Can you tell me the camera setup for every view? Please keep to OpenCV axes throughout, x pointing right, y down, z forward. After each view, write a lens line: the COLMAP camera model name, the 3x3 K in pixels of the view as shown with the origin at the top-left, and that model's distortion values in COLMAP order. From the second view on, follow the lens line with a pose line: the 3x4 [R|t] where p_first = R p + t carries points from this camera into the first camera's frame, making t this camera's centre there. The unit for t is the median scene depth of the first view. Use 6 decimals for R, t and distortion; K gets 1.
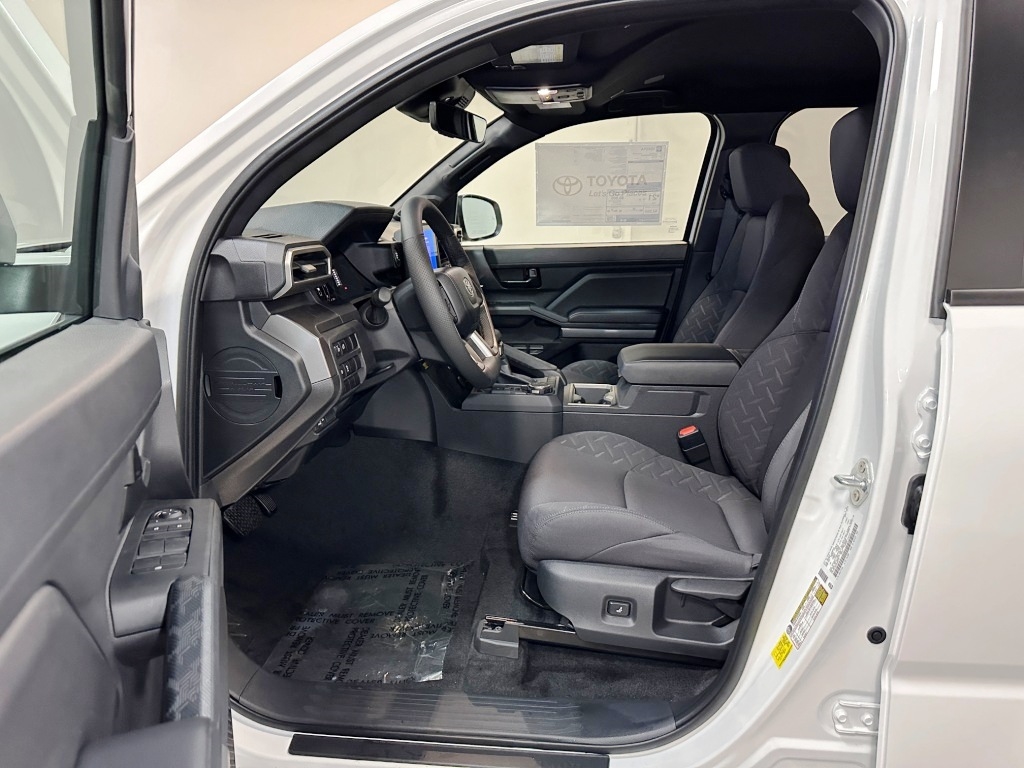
lens RADIAL K [[733.4, 0, 512.0], [0, 733.4, 384.0], [0, 0, 1]] dist [0.077616, -0.132471]
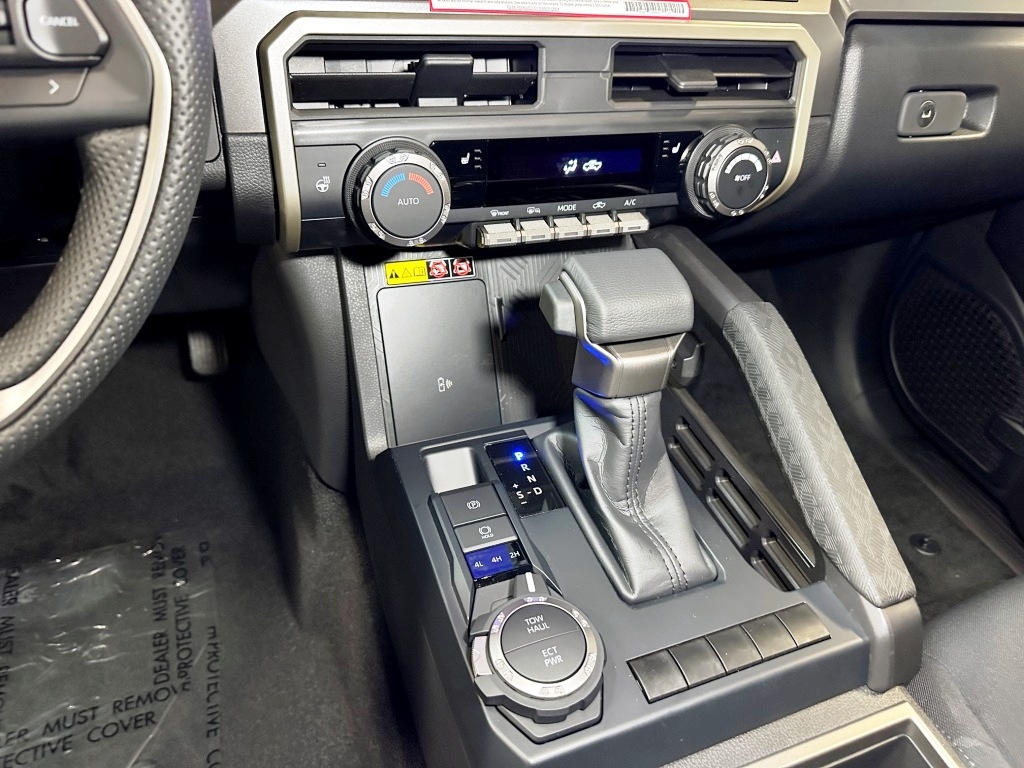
lens RADIAL K [[733.4, 0, 512.0], [0, 733.4, 384.0], [0, 0, 1]] dist [0.077616, -0.132471]
pose [[0.444098, 0.602594, -0.663067, 0.090630], [-0.311993, 0.797736, 0.516020, -0.112082], [0.839903, -0.022292, 0.542278, 0.634920]]
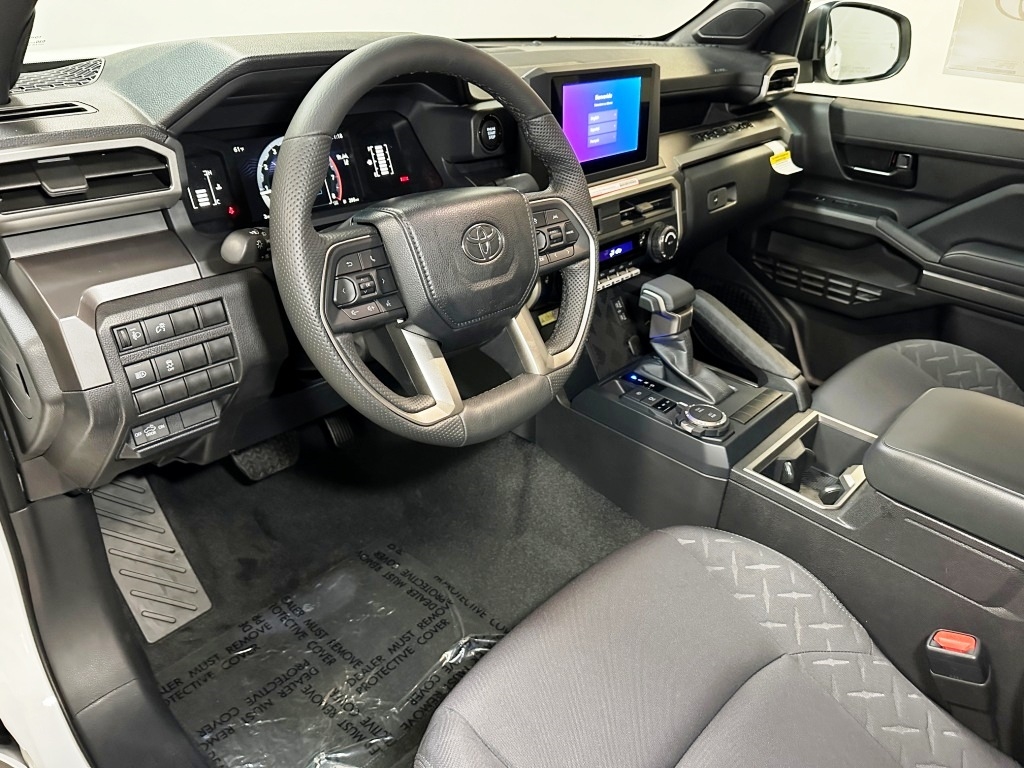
lens RADIAL K [[733.4, 0, 512.0], [0, 733.4, 384.0], [0, 0, 1]] dist [0.077616, -0.132471]
pose [[0.788964, 0.335420, -0.514810, 0.141722], [-0.186809, 0.929135, 0.319078, -0.119336], [0.585353, -0.155570, 0.795713, 0.352689]]
